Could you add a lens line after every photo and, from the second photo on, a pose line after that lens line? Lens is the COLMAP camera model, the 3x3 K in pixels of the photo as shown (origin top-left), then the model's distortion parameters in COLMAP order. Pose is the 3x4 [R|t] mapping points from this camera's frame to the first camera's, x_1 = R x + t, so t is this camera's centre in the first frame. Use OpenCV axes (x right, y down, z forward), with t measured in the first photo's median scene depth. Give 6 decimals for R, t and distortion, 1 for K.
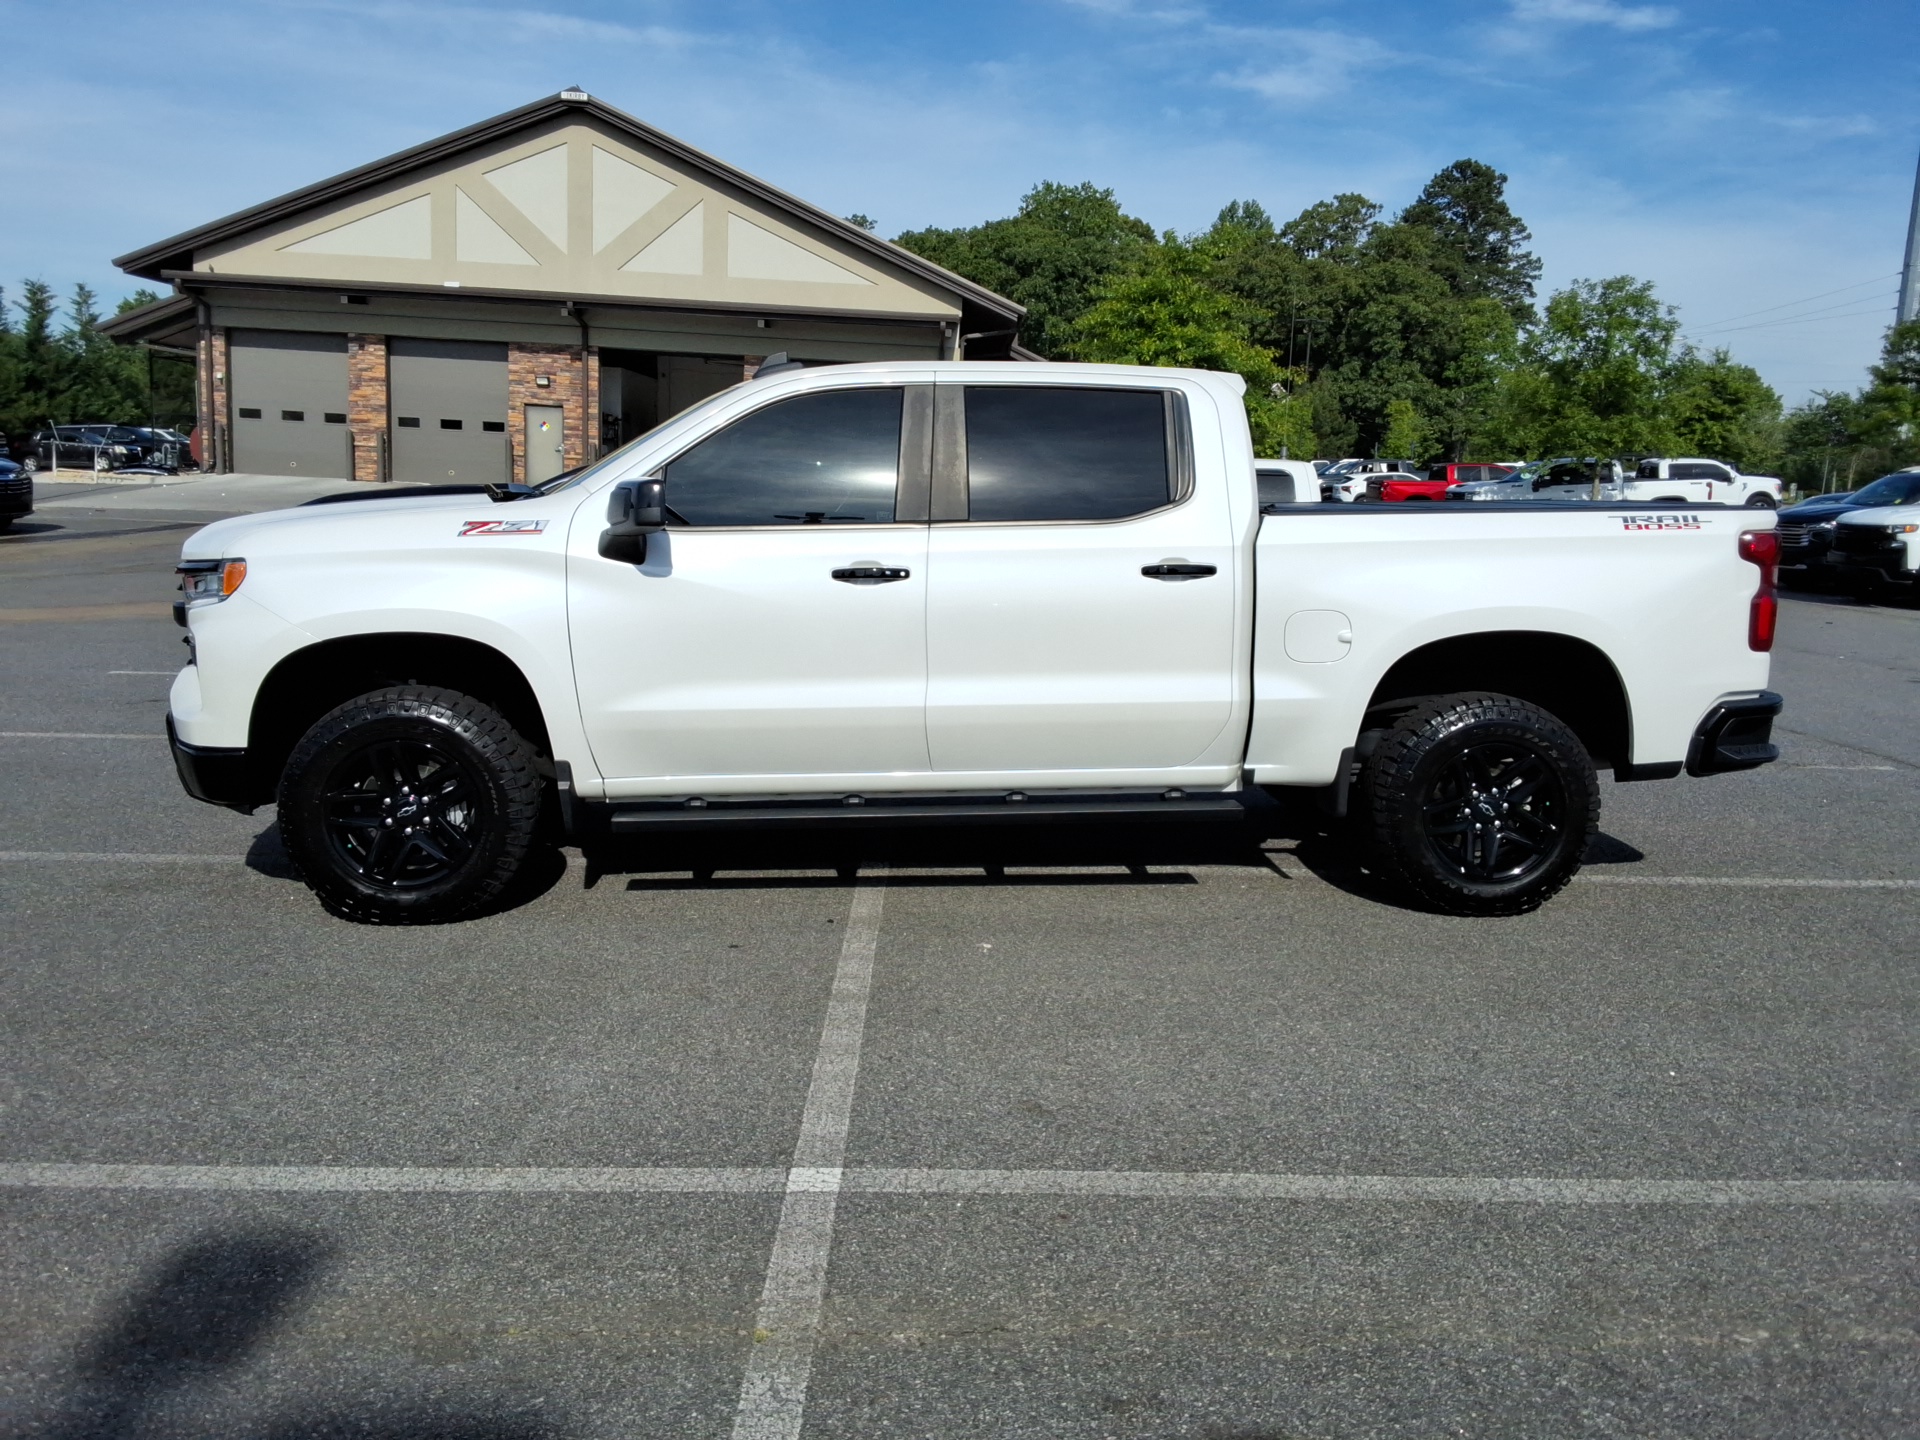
lens RADIAL K [[1538.4, 0, 977.7], [0, 1538.4, 707.5], [0, 0, 1]] dist [0.124027, -0.195672]
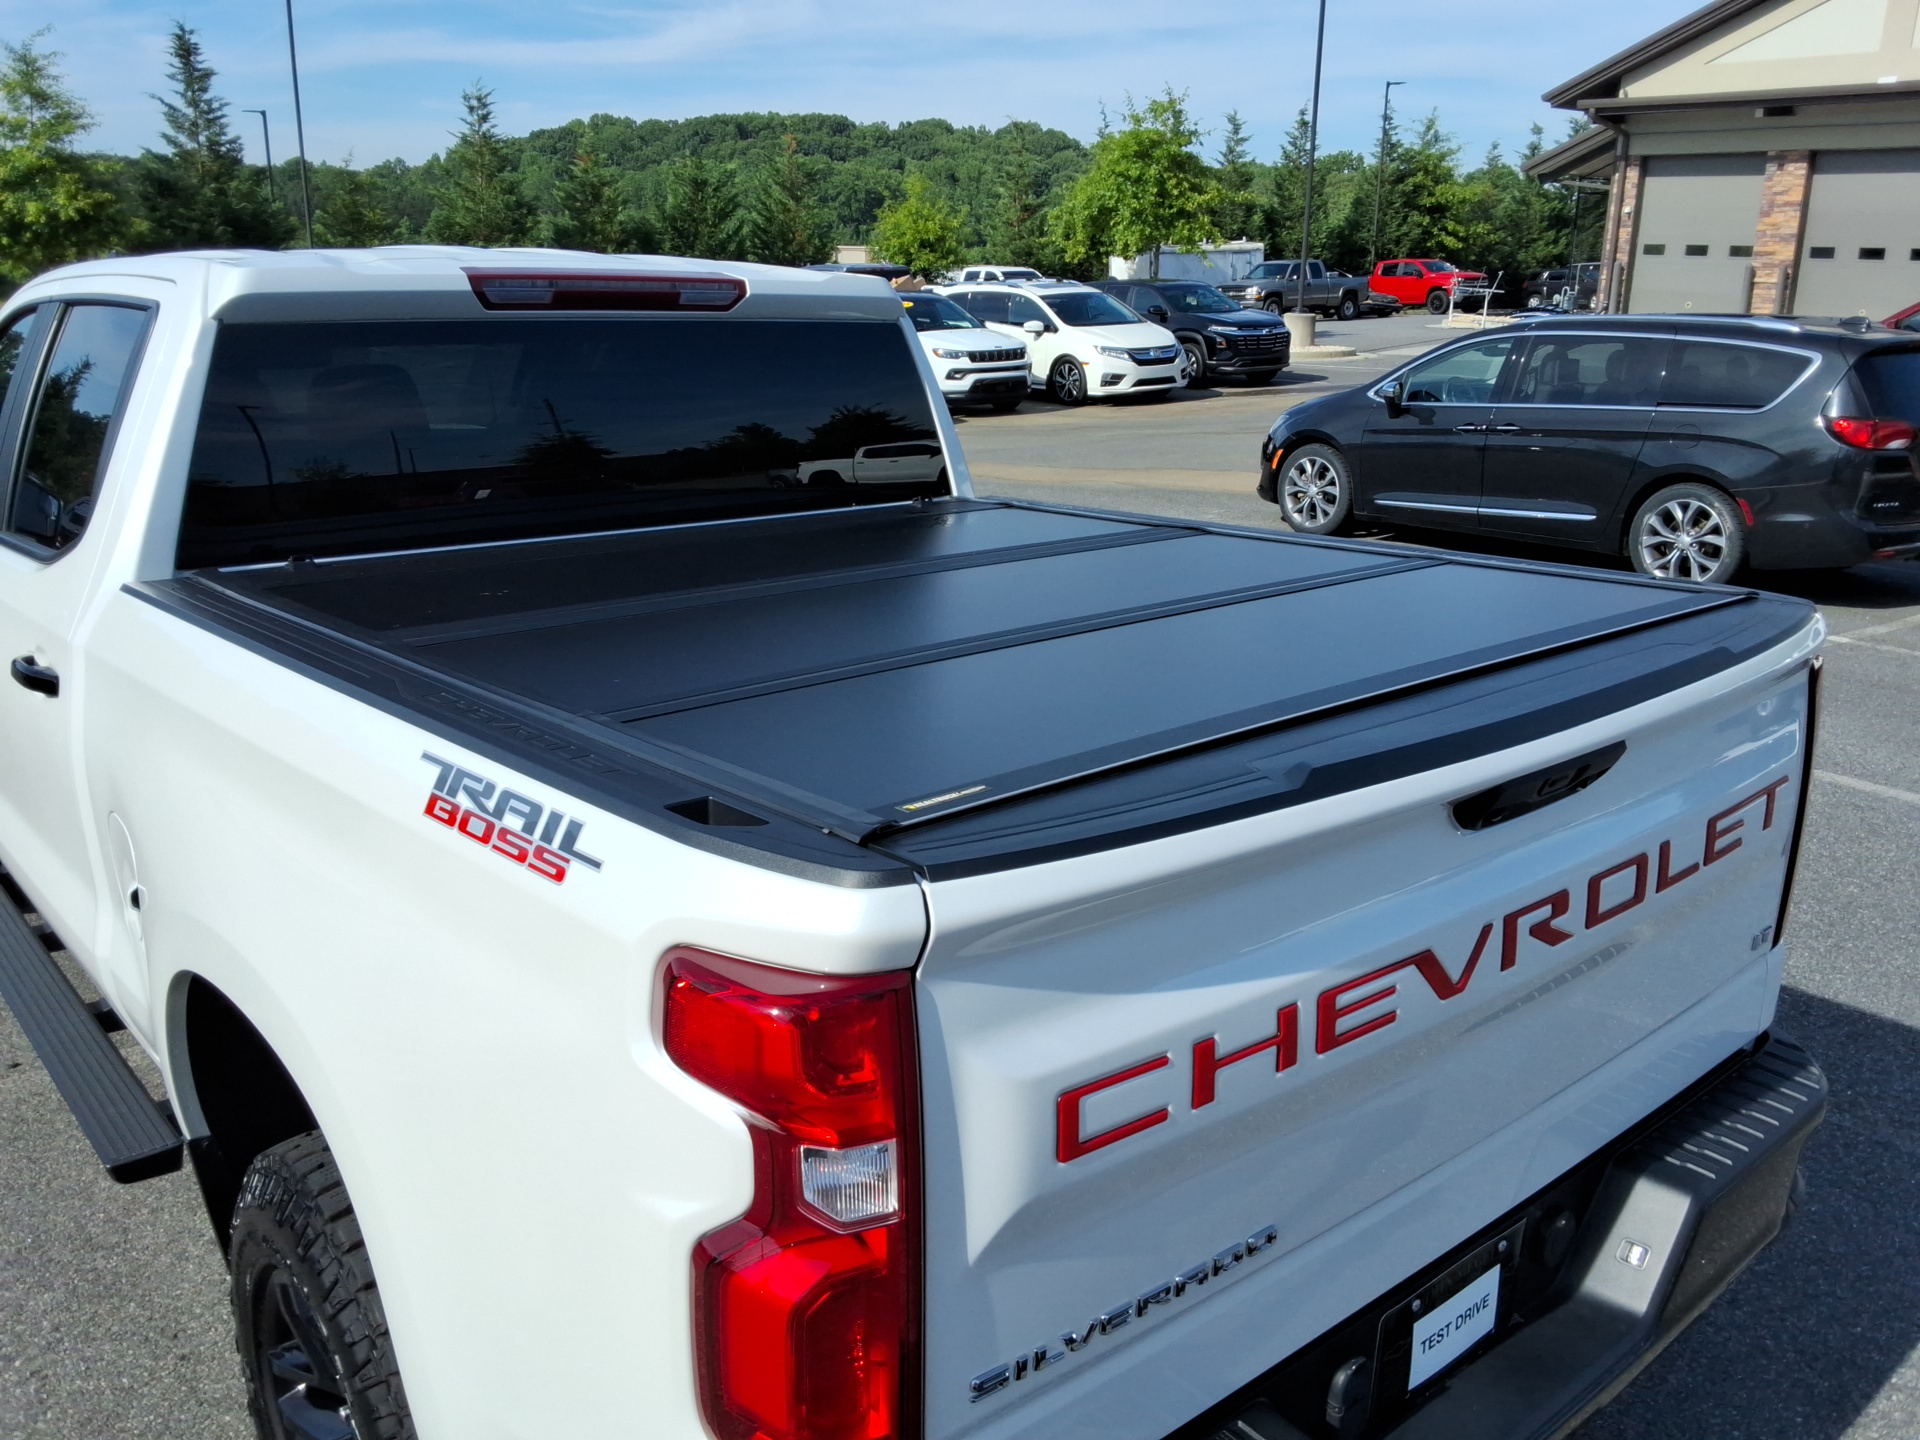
lens RADIAL K [[1538.4, 0, 977.7], [0, 1538.4, 707.5], [0, 0, 1]] dist [0.124027, -0.195672]
pose [[0.575241, 0.197415, -0.793804, 0.099132], [-0.113043, 0.980314, 0.161881, -0.027129], [0.810135, -0.003386, 0.586233, 0.130975]]
